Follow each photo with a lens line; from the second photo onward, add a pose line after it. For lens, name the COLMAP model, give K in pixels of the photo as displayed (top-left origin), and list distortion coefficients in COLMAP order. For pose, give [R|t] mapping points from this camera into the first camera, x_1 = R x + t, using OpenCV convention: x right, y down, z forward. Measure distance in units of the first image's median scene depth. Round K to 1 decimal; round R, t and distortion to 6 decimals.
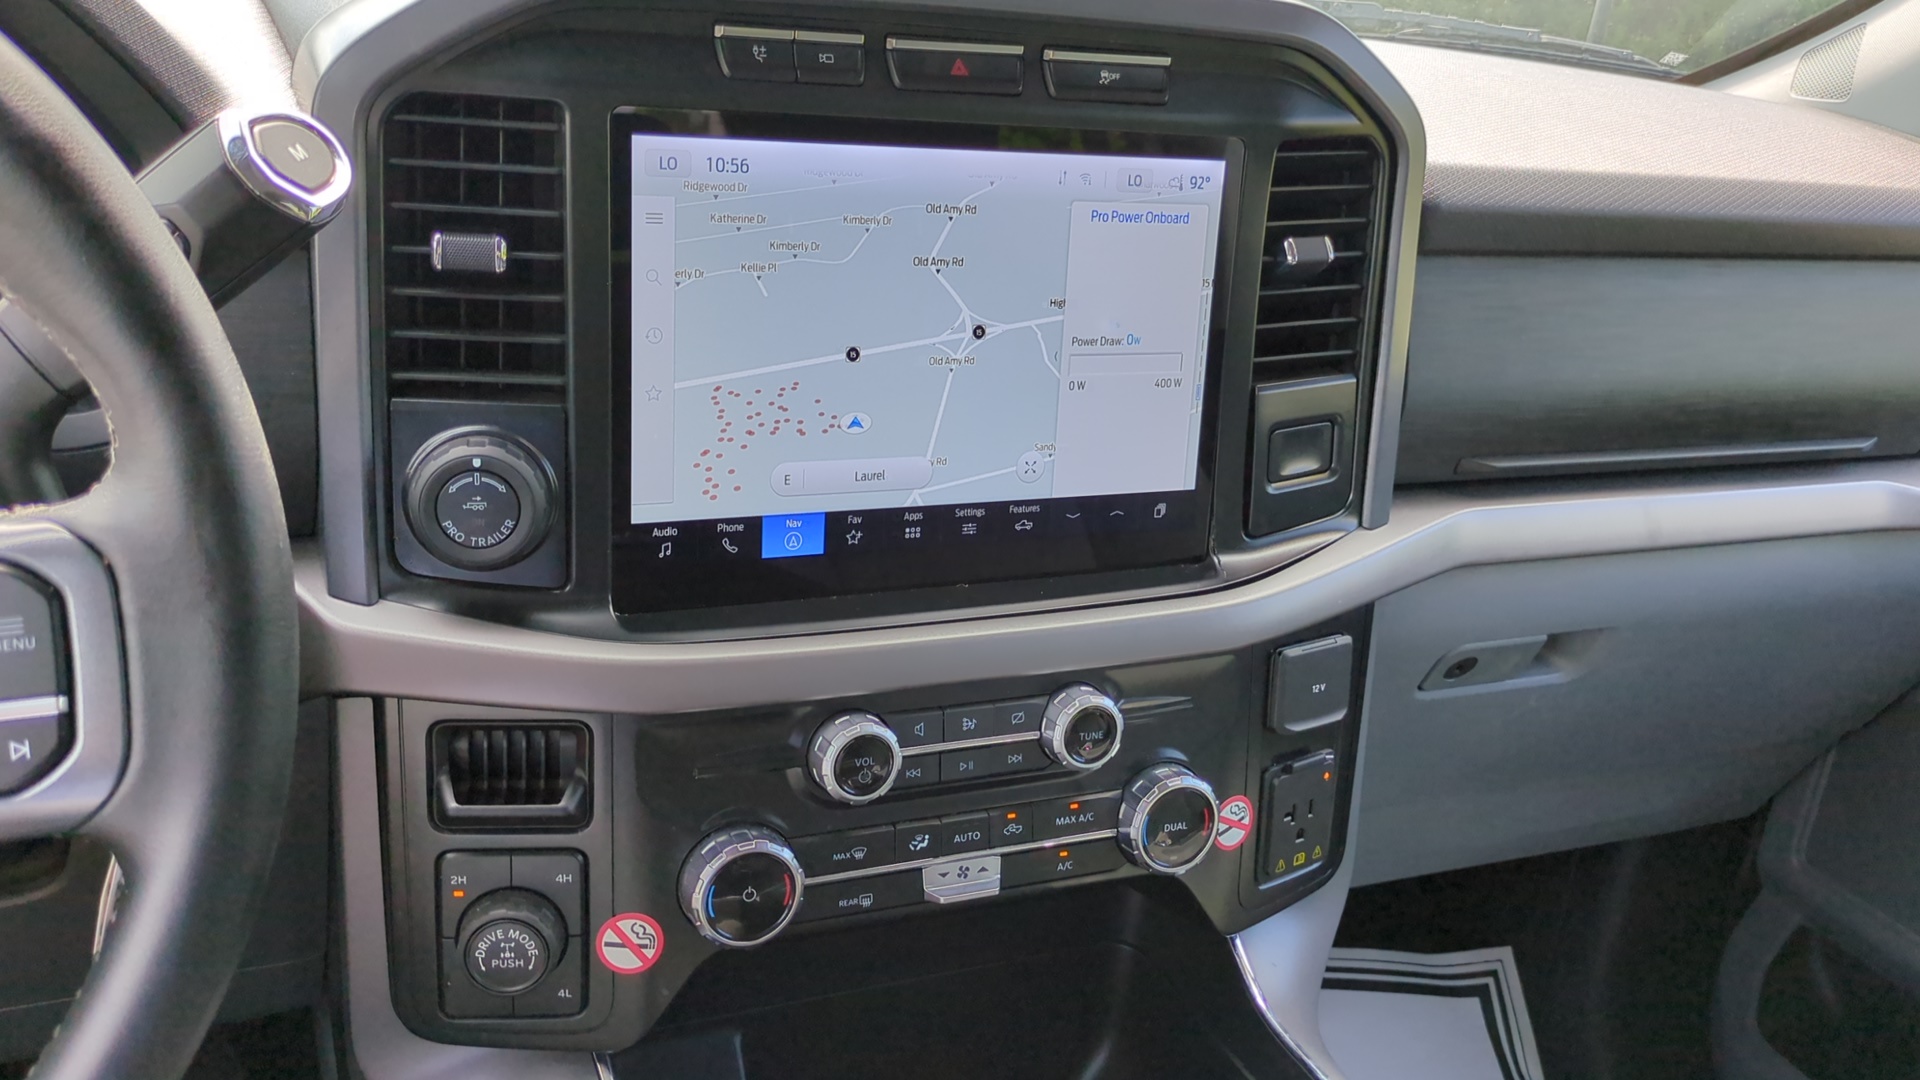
lens RADIAL K [[1613.3, 0, 956.4], [0, 1613.3, 525.7], [0, 0, 1]] dist [0.031336, -0.073026]
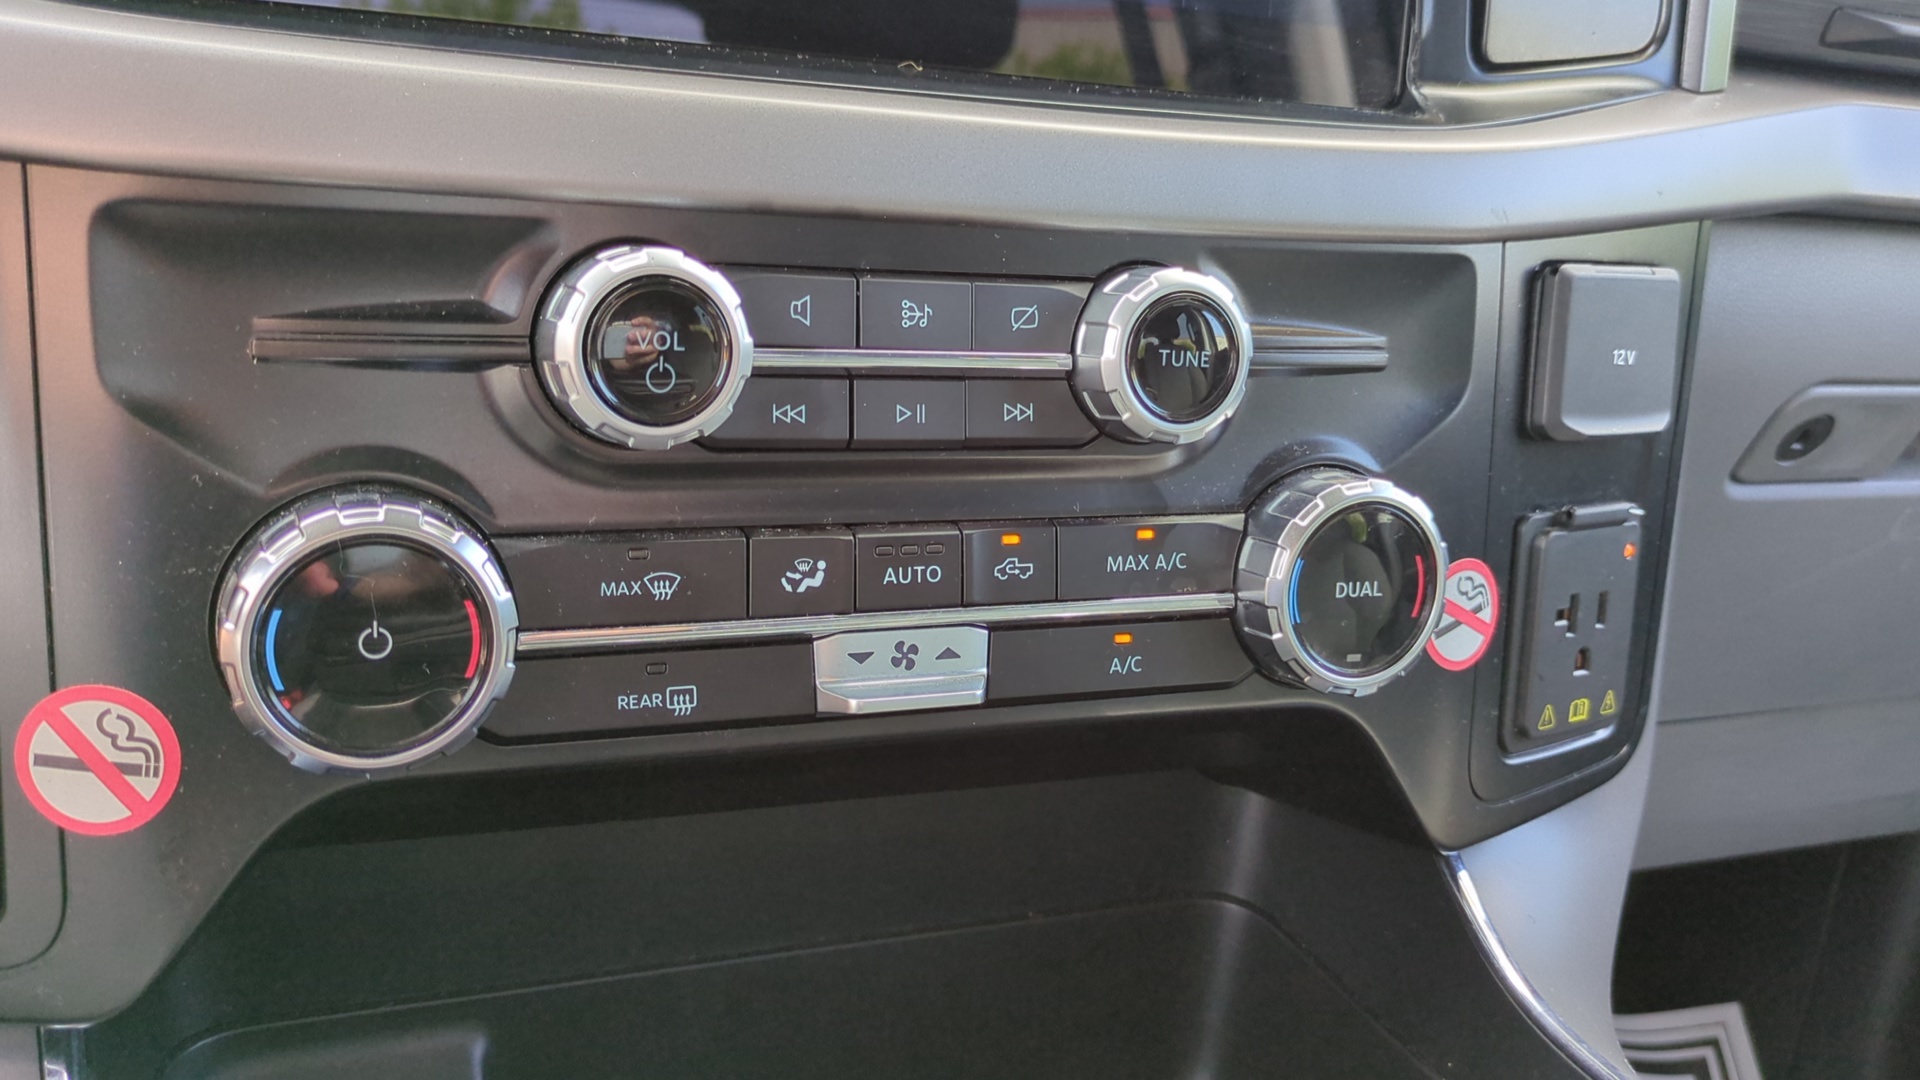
lens RADIAL K [[1613.3, 0, 949.0], [0, 1613.3, 535.0], [0, 0, 1]] dist [0.031336, -0.073026]
pose [[0.999546, 0.002165, -0.030056, 0.031210], [-0.004170, 0.997757, -0.066803, 0.215592], [0.029844, 0.066898, 0.997313, 0.553500]]
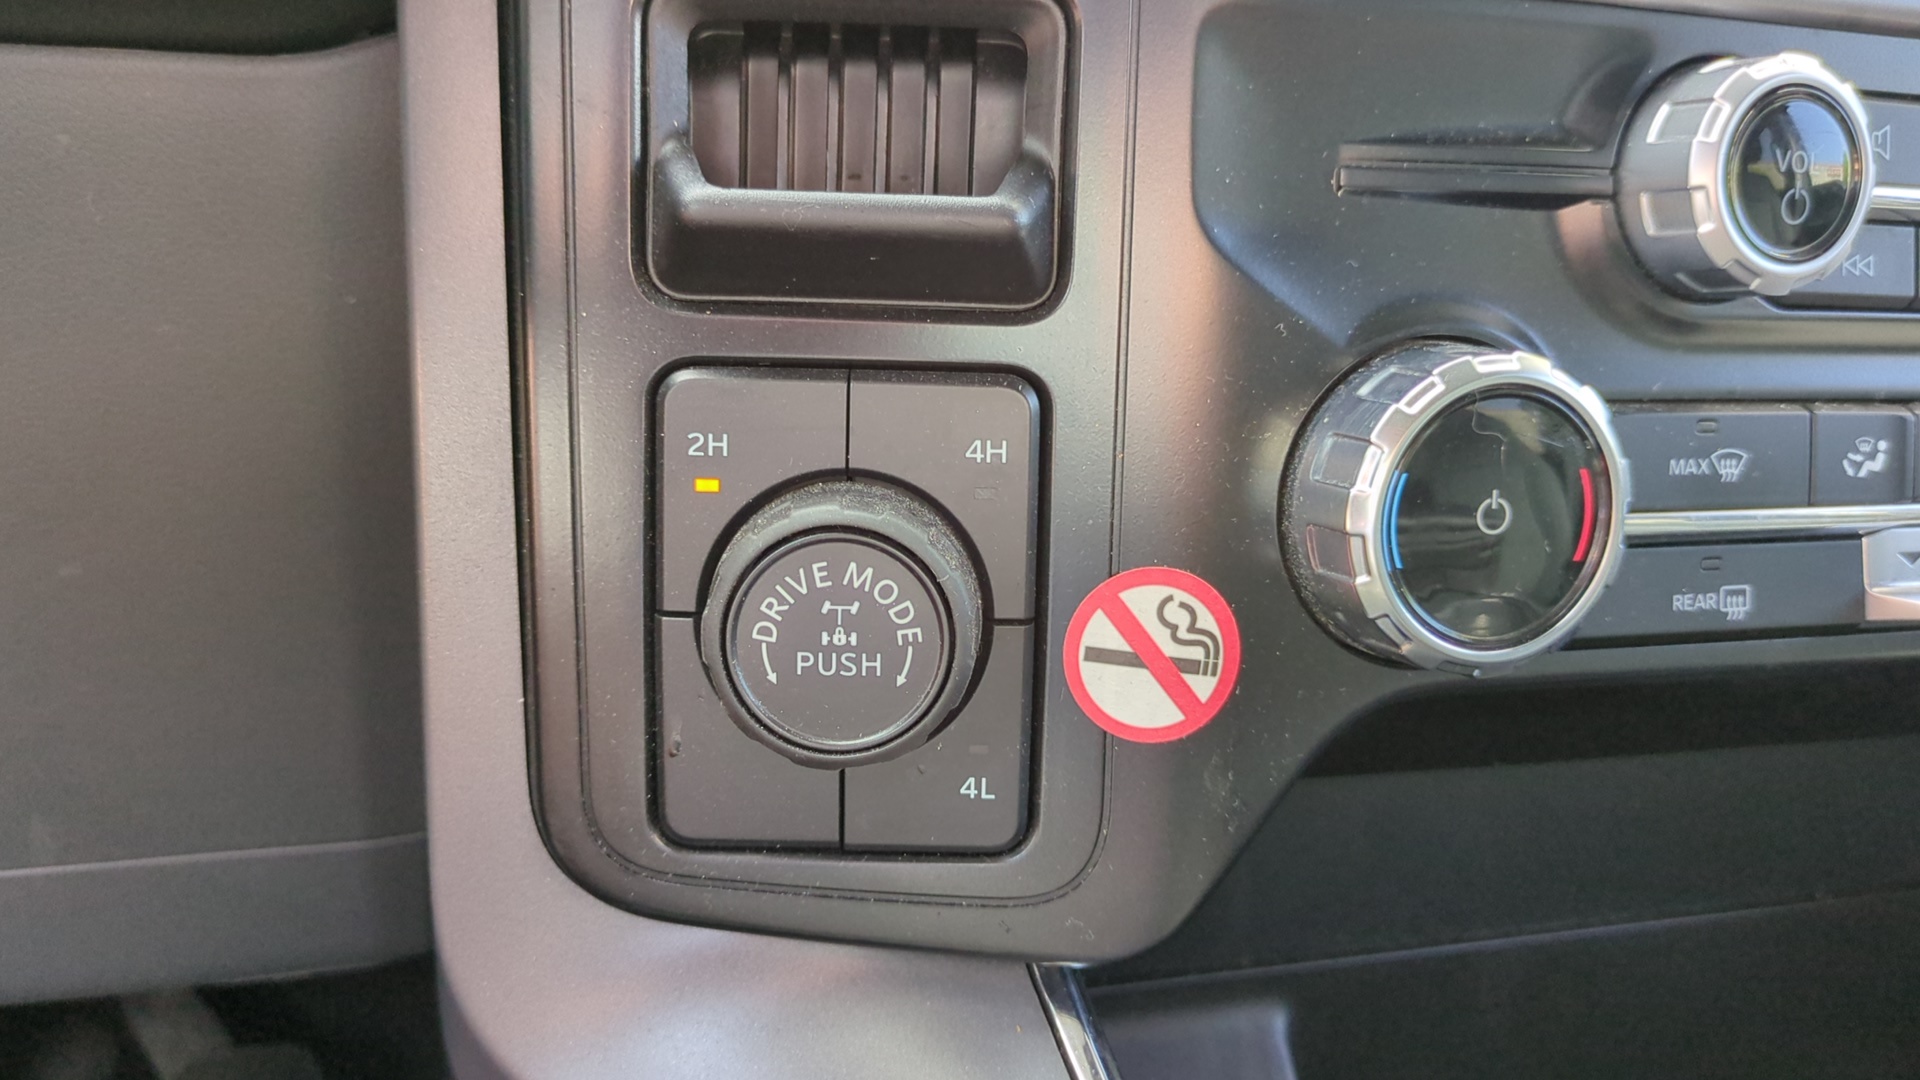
lens RADIAL K [[1613.3, 0, 953.2], [0, 1613.3, 545.4], [0, 0, 1]] dist [0.031336, -0.073026]
pose [[0.991430, -0.006225, -0.130493, -0.188970], [-0.004892, 0.996394, -0.084702, 0.251581], [0.130550, 0.084615, 0.987824, 0.596980]]
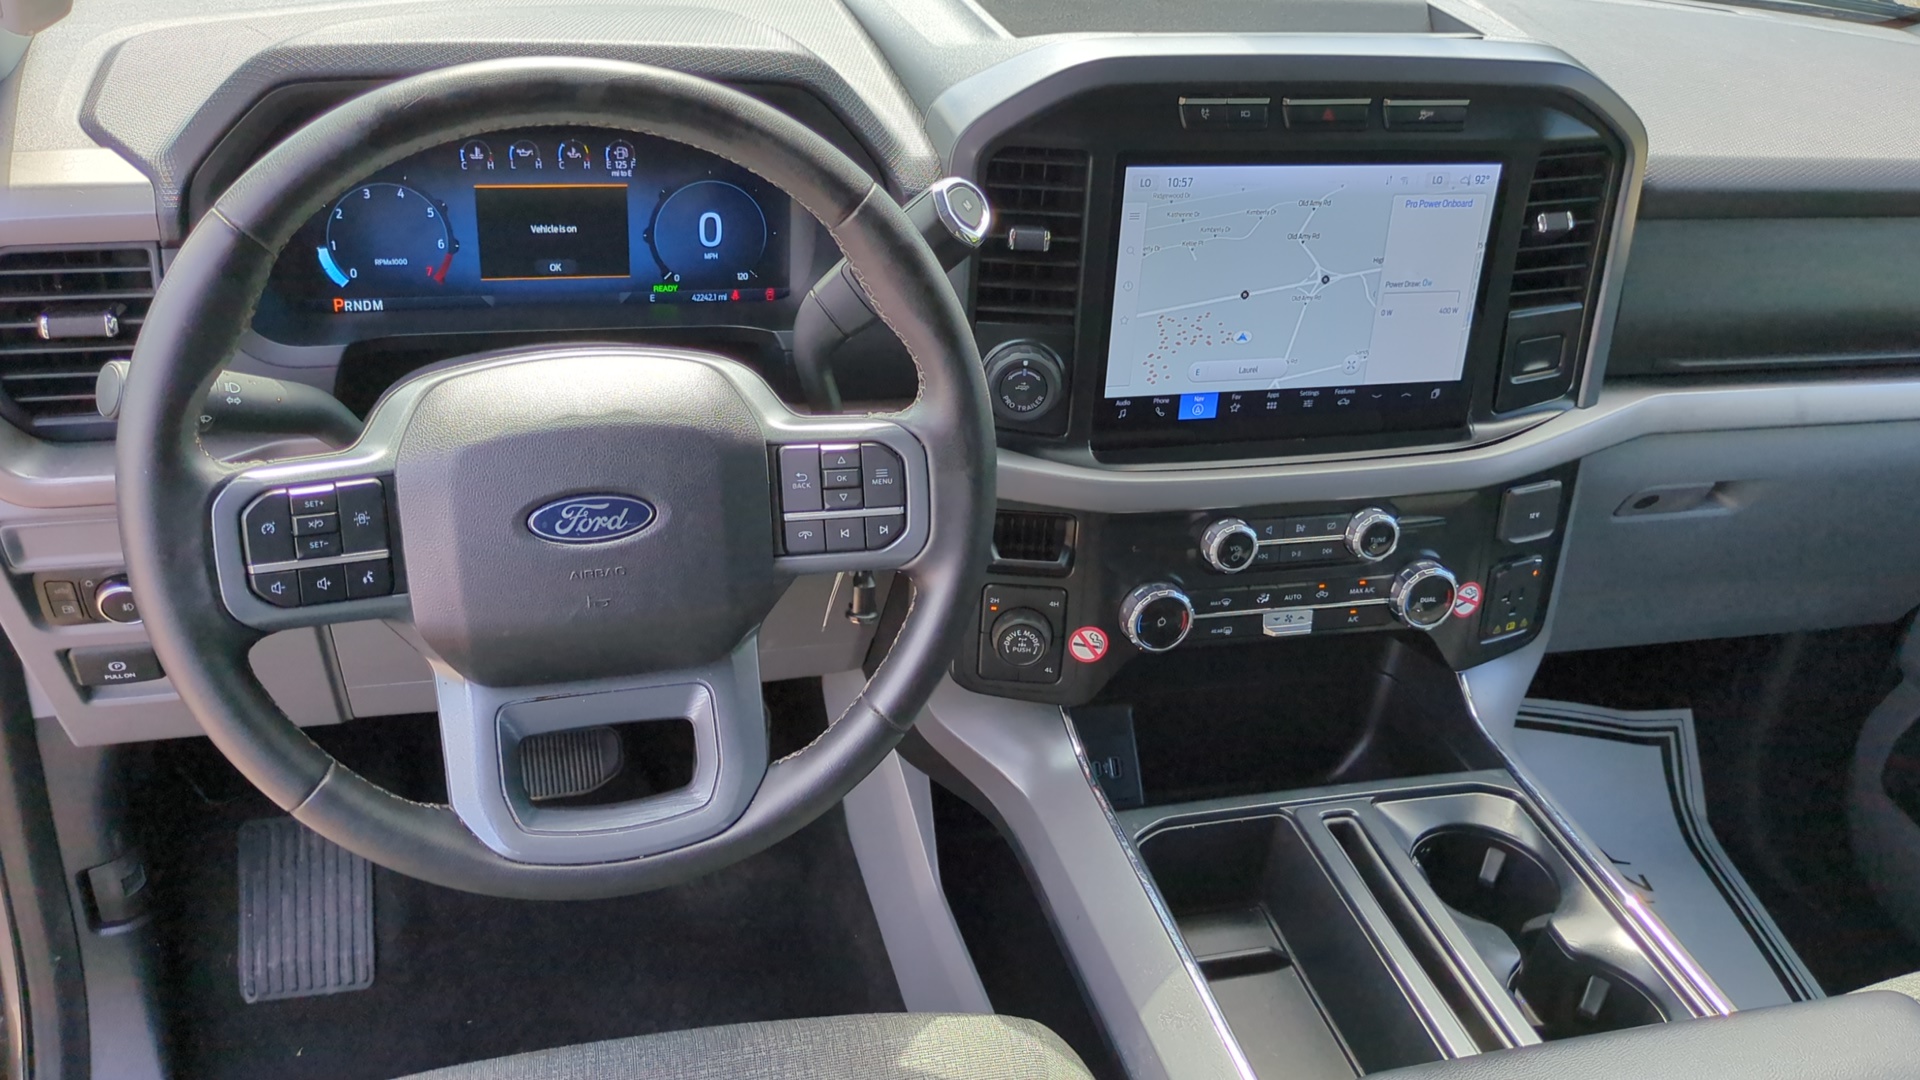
lens RADIAL K [[1613.3, 0, 962.2], [0, 1613.3, 521.3], [0, 0, 1]] dist [0.031336, -0.073026]
pose [[0.987557, 0.063916, -0.143686, -0.093454], [-0.041112, 0.986836, 0.156413, -0.120066], [0.151792, -0.148560, 0.977184, -0.612130]]
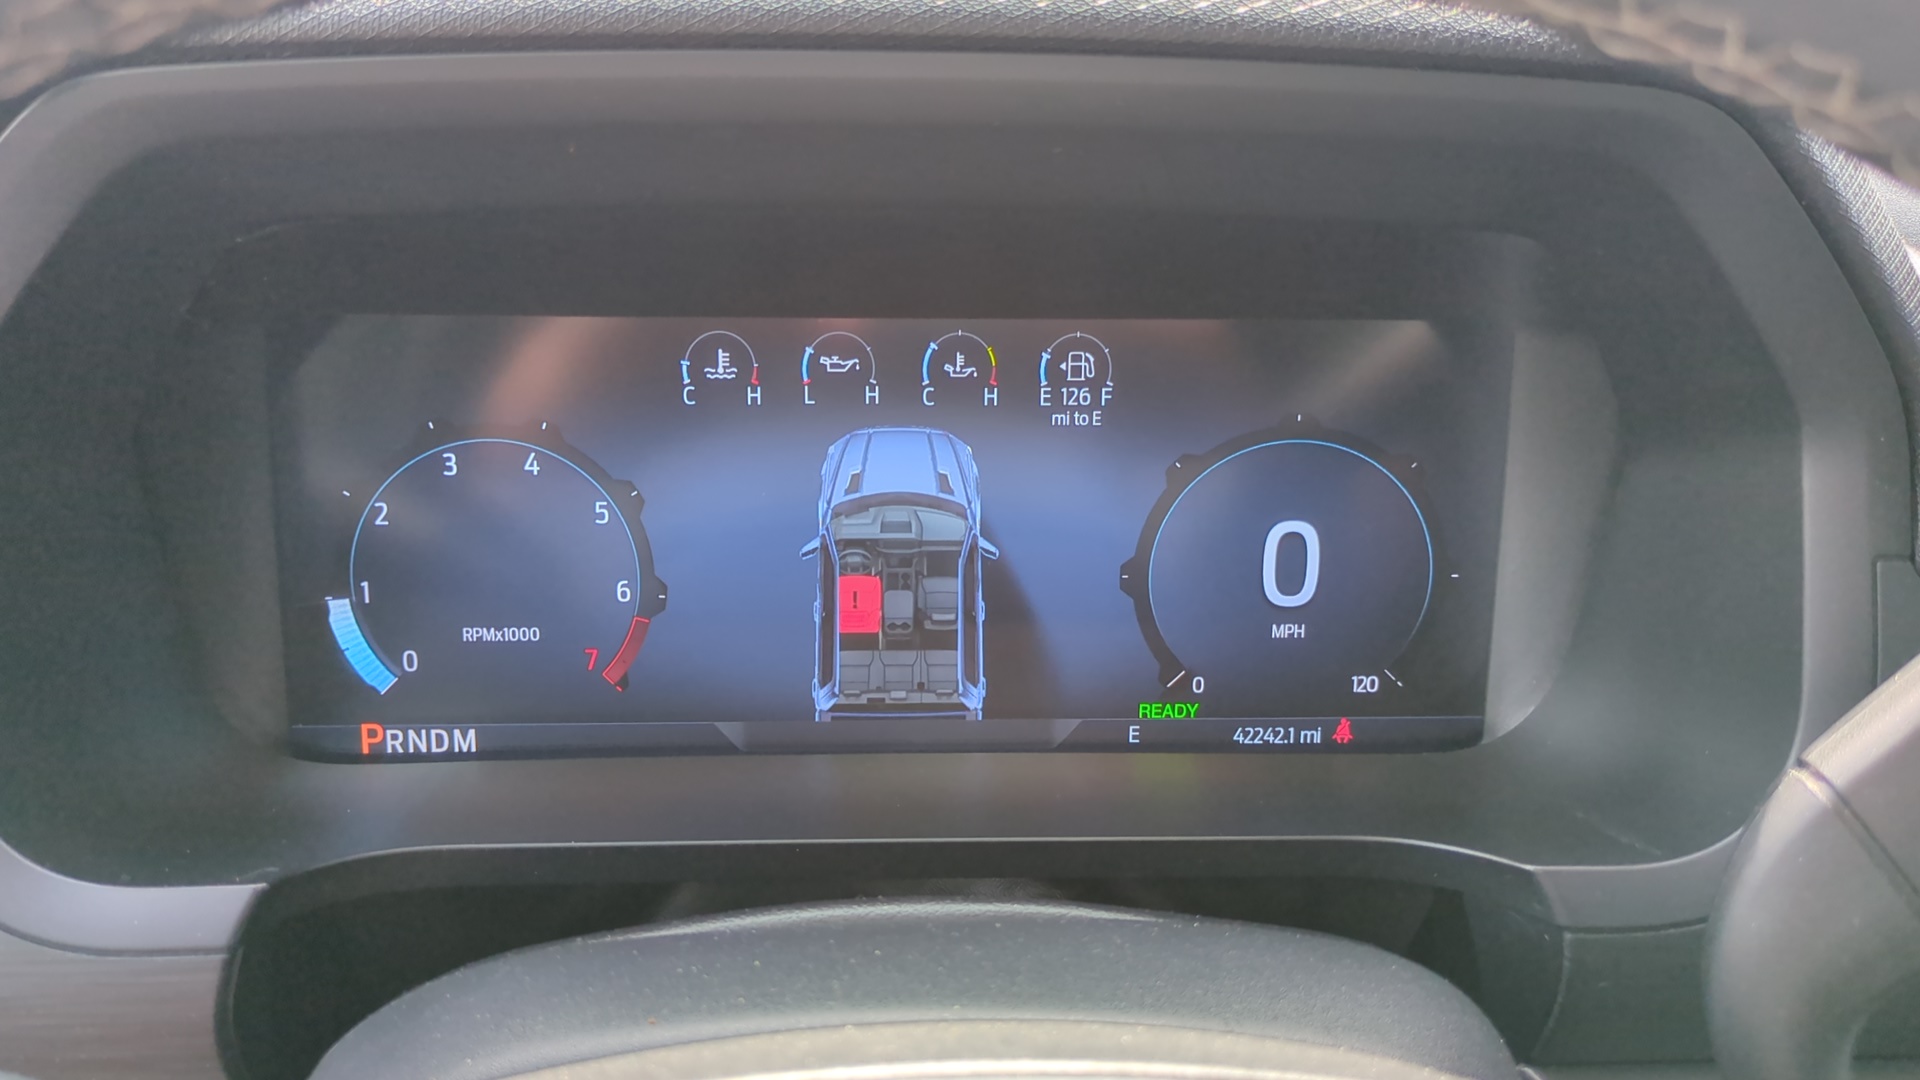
lens RADIAL K [[1613.3, 0, 957.0], [0, 1613.3, 538.8], [0, 0, 1]] dist [0.031336, -0.073026]
pose [[0.933403, 0.031801, -0.357419, -0.473975], [-0.056186, 0.996731, -0.058049, -0.111138], [0.354404, 0.074265, 0.932139, 0.301960]]
